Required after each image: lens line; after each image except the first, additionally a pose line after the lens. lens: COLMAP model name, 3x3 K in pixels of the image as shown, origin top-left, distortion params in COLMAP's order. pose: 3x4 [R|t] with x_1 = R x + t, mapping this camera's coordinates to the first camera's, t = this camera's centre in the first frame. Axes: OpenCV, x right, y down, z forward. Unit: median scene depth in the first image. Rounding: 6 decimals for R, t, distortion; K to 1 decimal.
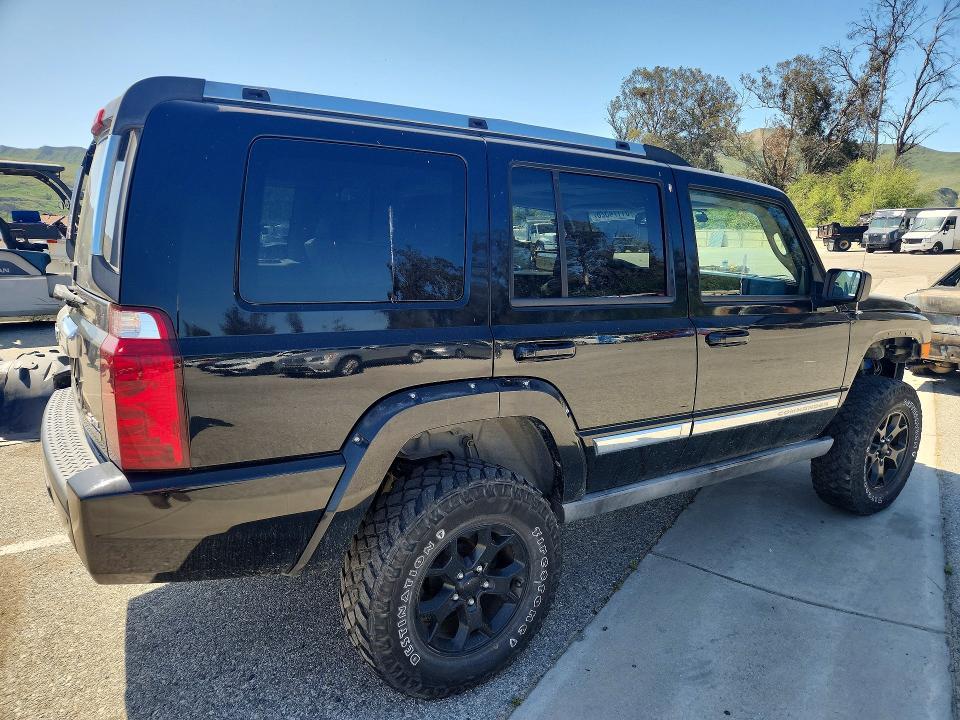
lens RADIAL K [[708.5, 0, 468.4], [0, 708.5, 361.5], [0, 0, 1]] dist [0.055396, -0.050232]
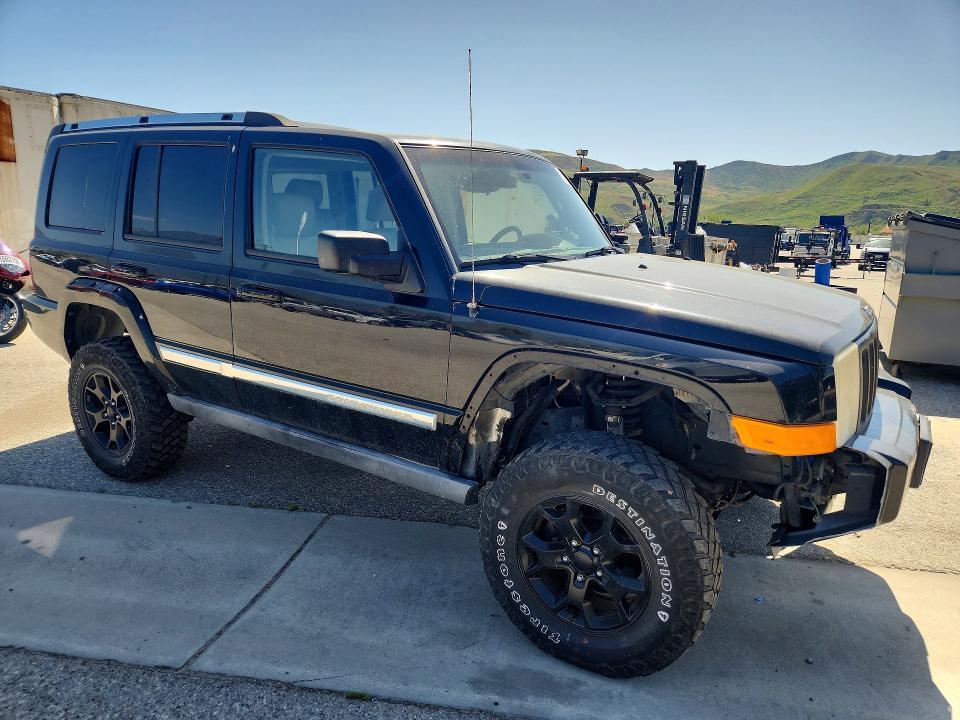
lens RADIAL K [[708.5, 0, 468.4], [0, 708.5, 361.5], [0, 0, 1]] dist [0.055396, -0.050232]
pose [[0.331093, 0.175118, -0.927206, 1.331871], [-0.185008, 0.975603, 0.118194, -0.105875], [0.925283, 0.132407, 0.355414, 0.877906]]
